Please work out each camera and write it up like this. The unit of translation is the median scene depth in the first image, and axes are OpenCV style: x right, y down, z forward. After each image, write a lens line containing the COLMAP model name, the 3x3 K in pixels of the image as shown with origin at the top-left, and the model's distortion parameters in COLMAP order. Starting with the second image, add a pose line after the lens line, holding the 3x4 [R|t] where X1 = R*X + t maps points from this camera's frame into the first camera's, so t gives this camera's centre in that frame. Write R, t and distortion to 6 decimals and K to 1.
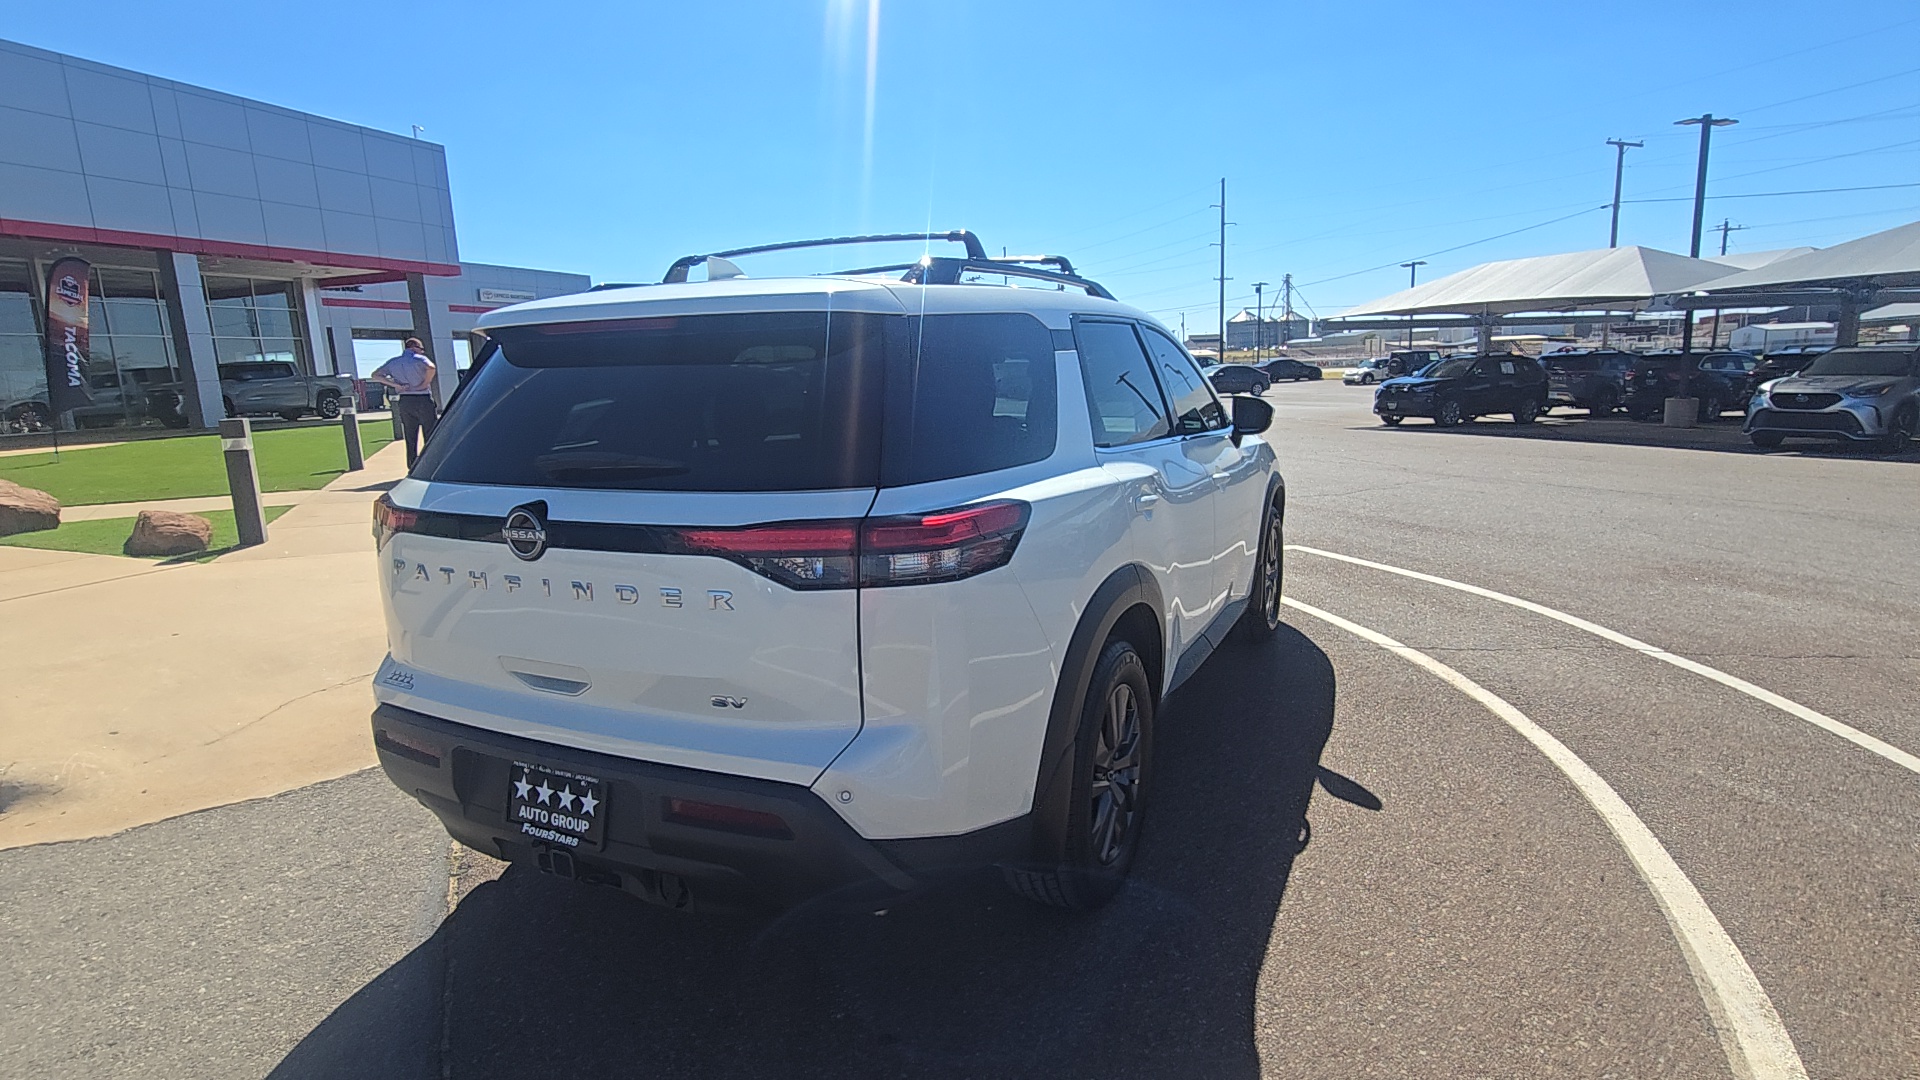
lens RADIAL K [[977.3, 0, 950.4], [0, 977.3, 544.5], [0, 0, 1]] dist [-0.001010, -0.000052]
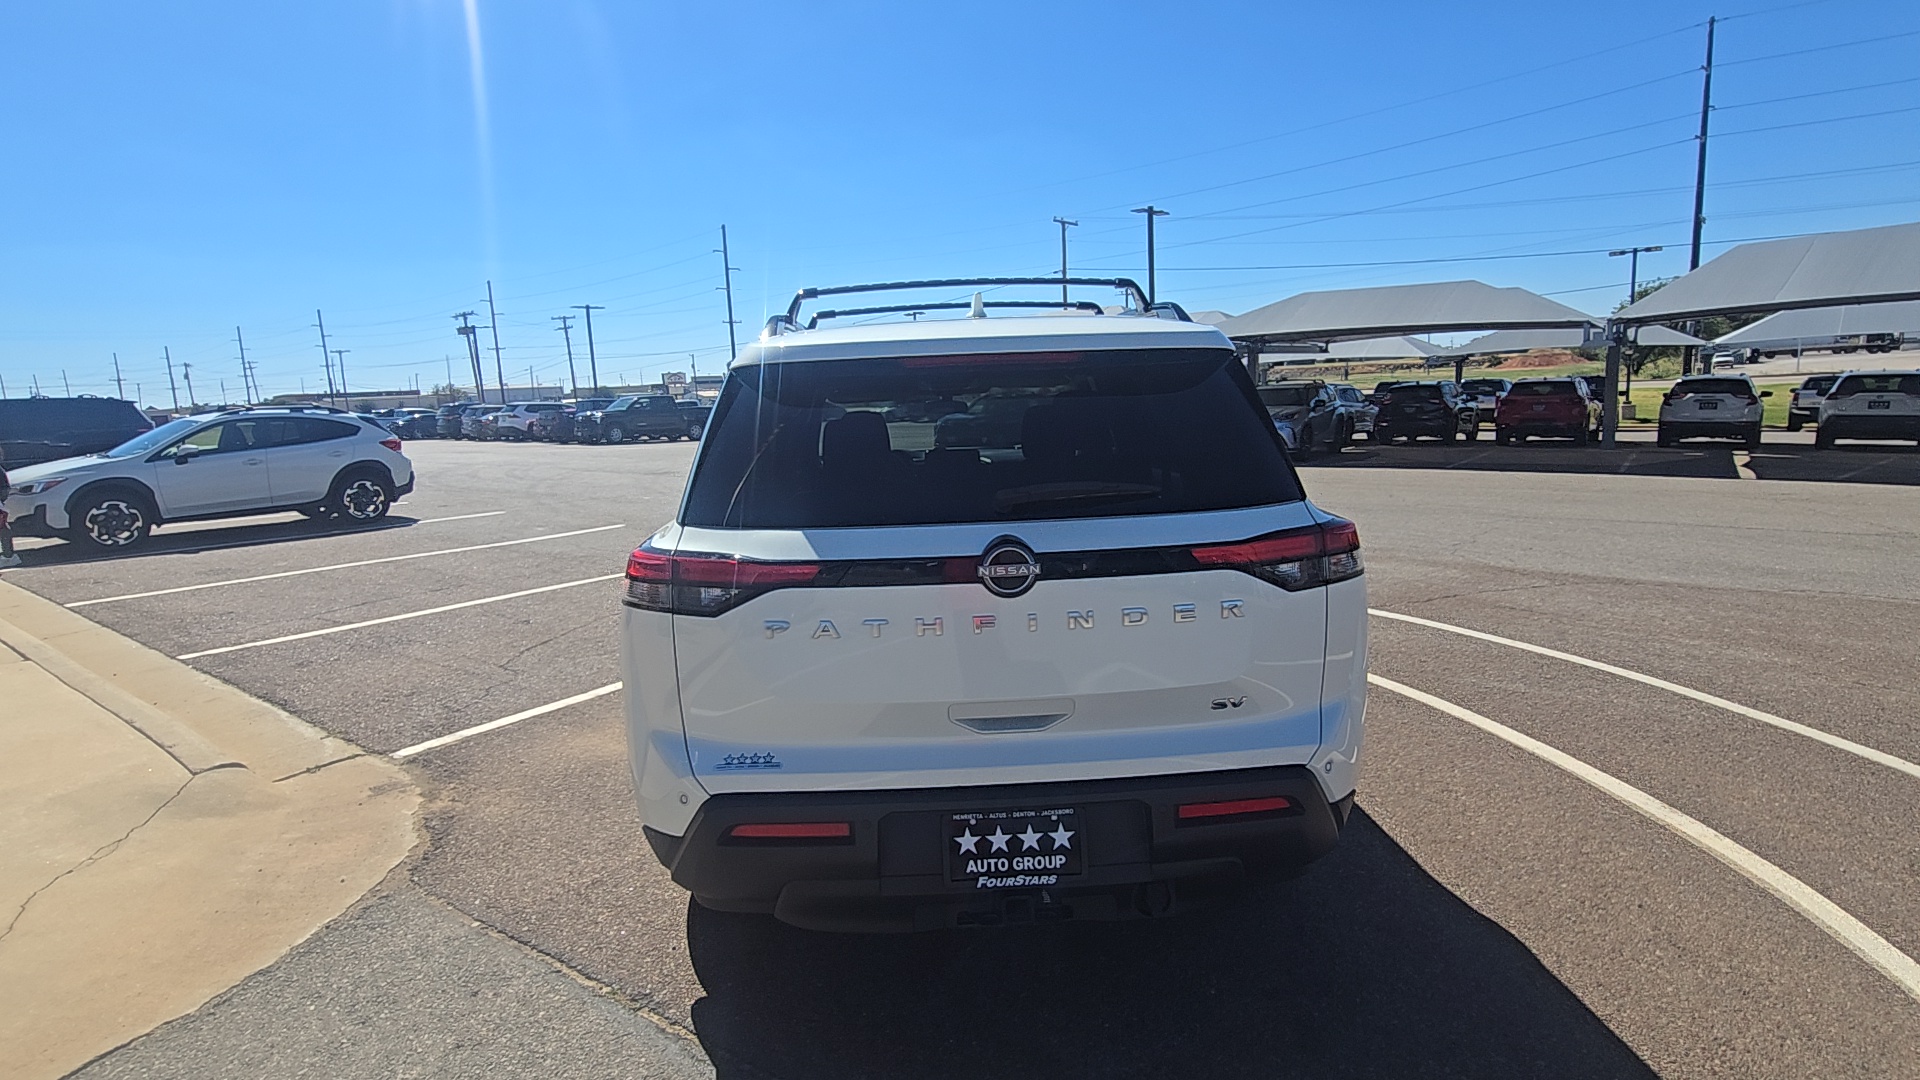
lens RADIAL K [[977.3, 0, 948.6], [0, 977.3, 544.4], [0, 0, 1]] dist [-0.001010, -0.000052]
pose [[0.877808, -0.079922, 0.472297, -0.115264], [0.099327, 0.994922, -0.016248, -0.003304], [-0.468601, 0.061174, 0.881289, 0.020774]]
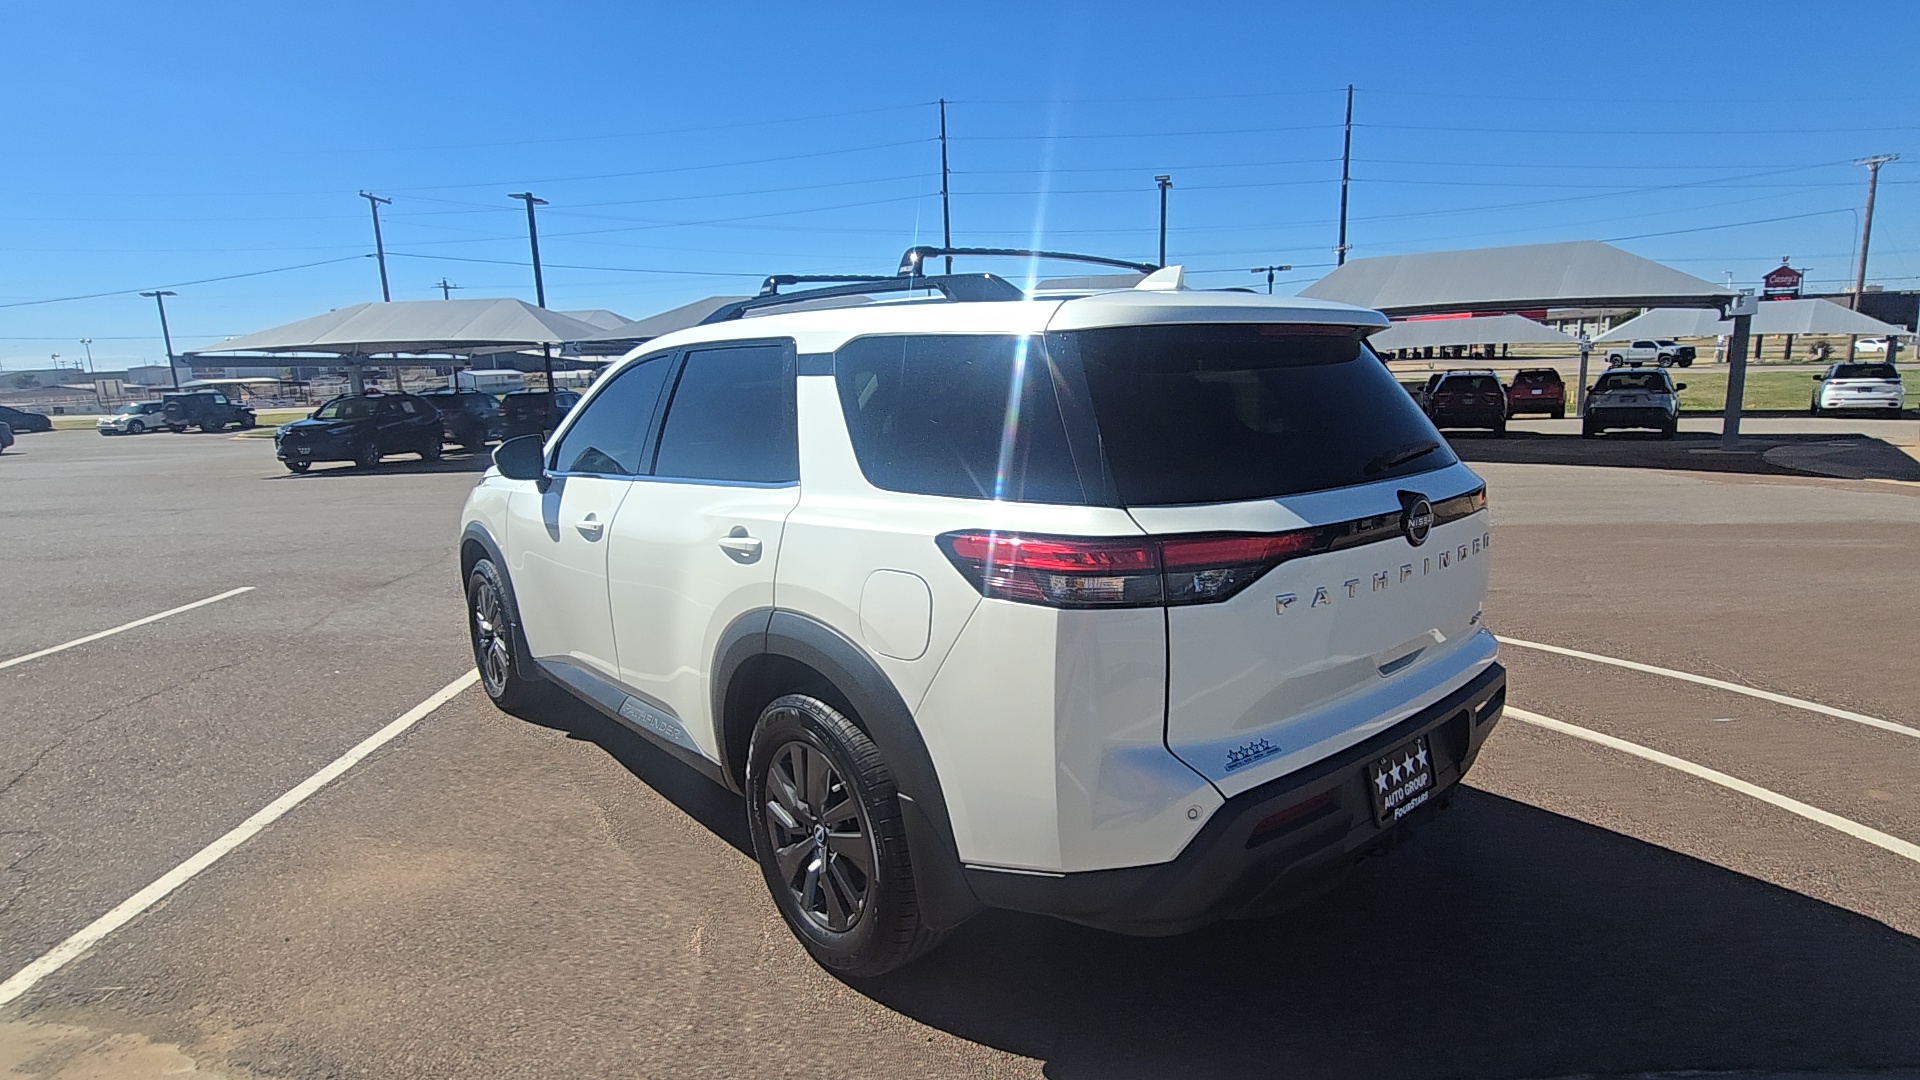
lens RADIAL K [[977.3, 0, 955.1], [0, 977.3, 543.8], [0, 0, 1]] dist [-0.001010, -0.000052]
pose [[0.382761, -0.143316, 0.912663, -0.196873], [0.183958, 0.979935, 0.076729, -0.019996], [-0.905347, 0.138523, 0.401445, 0.127395]]
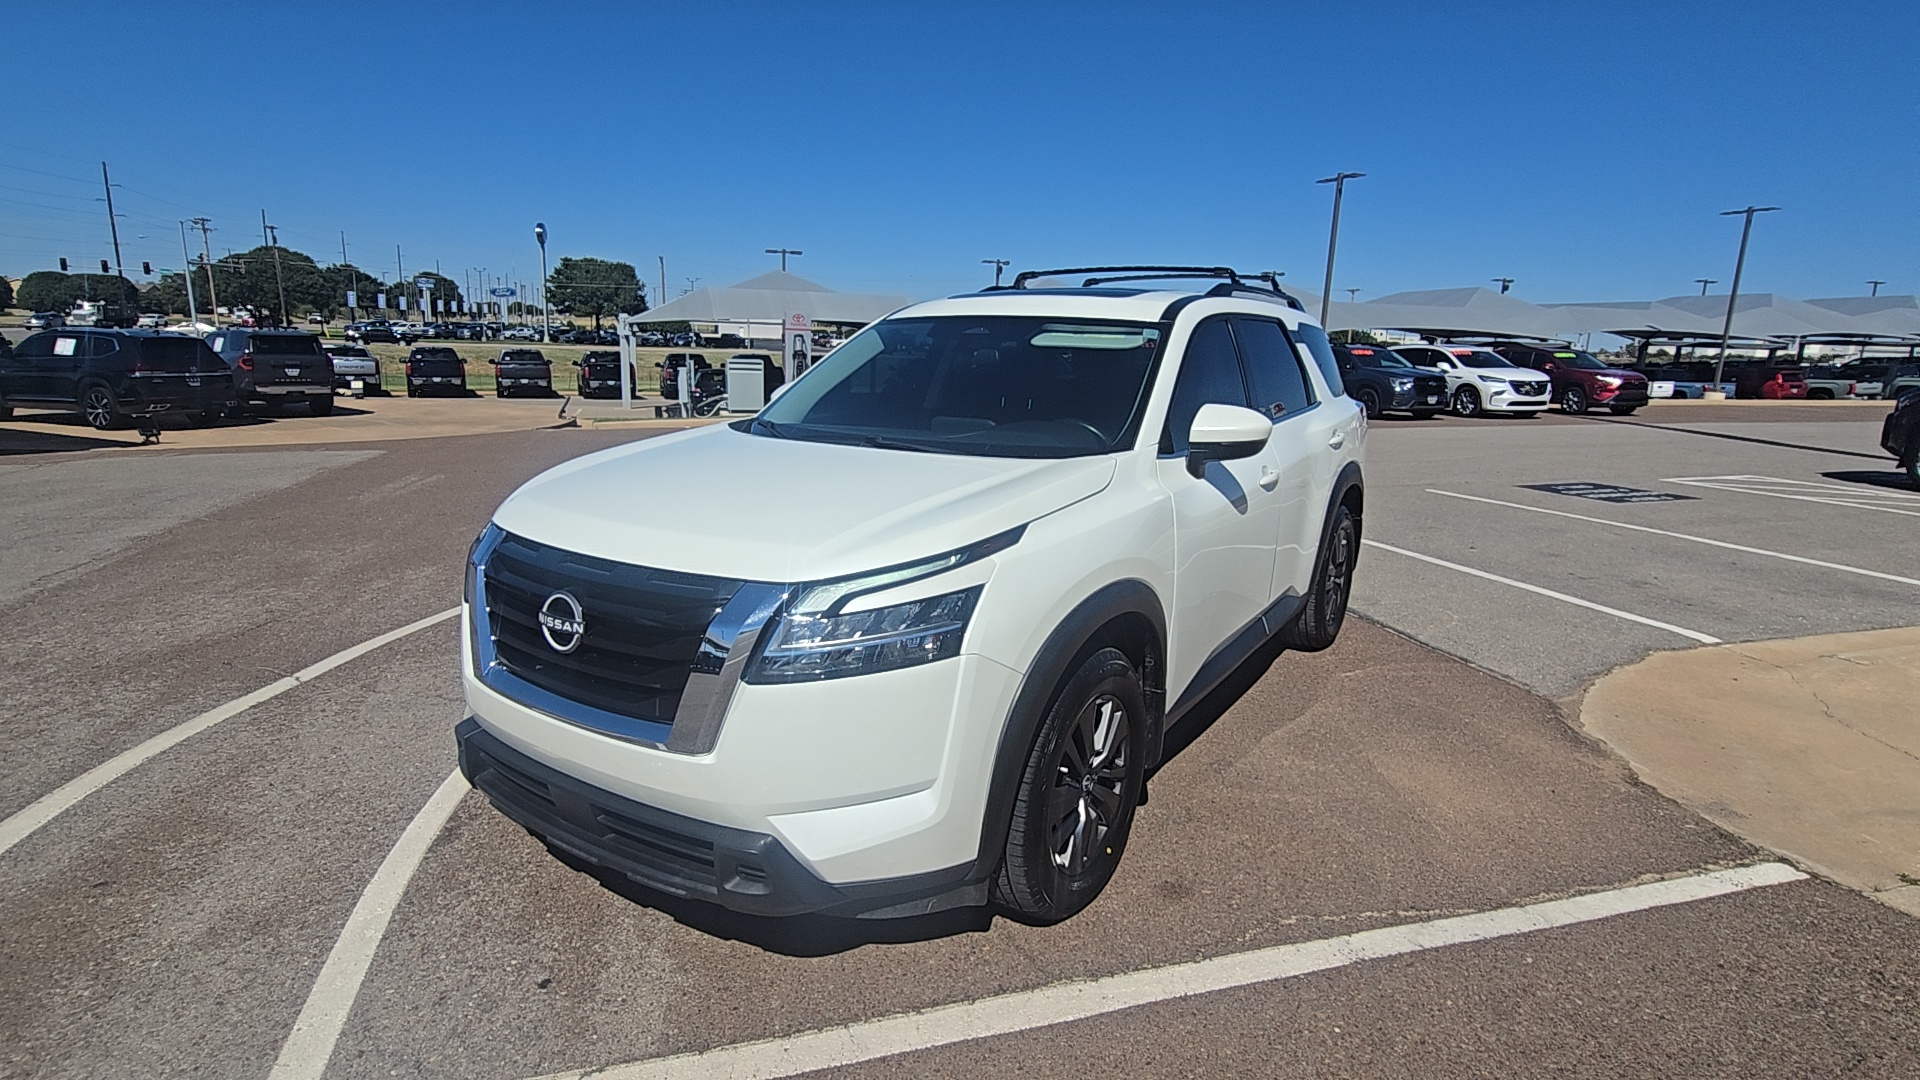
lens RADIAL K [[977.3, 0, 946.0], [0, 977.3, 564.8], [0, 0, 1]] dist [-0.001010, -0.000052]
pose [[-0.993988, -0.015005, 0.108453, 0.020497], [0.029199, 0.918358, 0.394672, -0.097611], [-0.105521, 0.395466, -0.912399, 0.515222]]
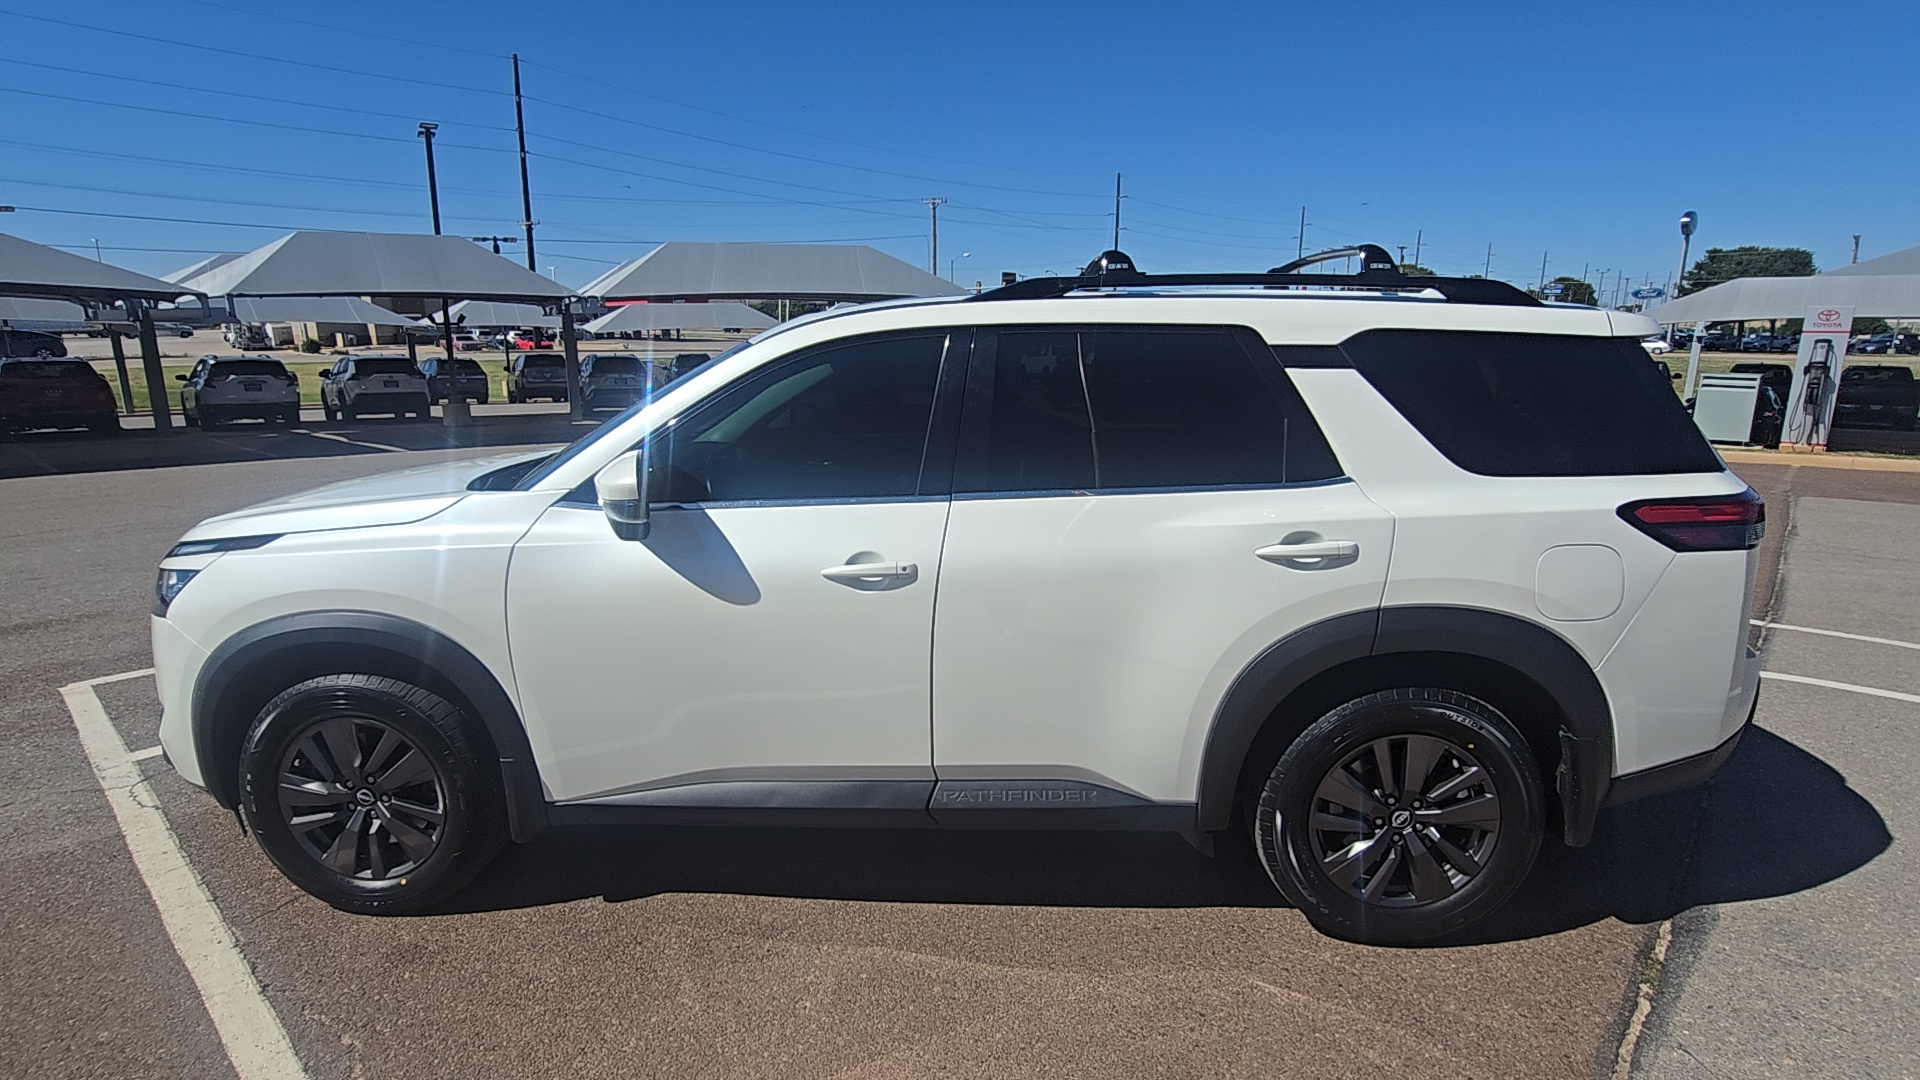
lens RADIAL K [[977.3, 0, 929.3], [0, 977.3, 559.7], [0, 0, 1]] dist [-0.001010, -0.000052]
pose [[-0.399298, -0.175871, 0.899795, -0.173259], [0.179003, 0.947586, 0.264647, -0.063026], [-0.899177, 0.266739, -0.346888, 0.331505]]
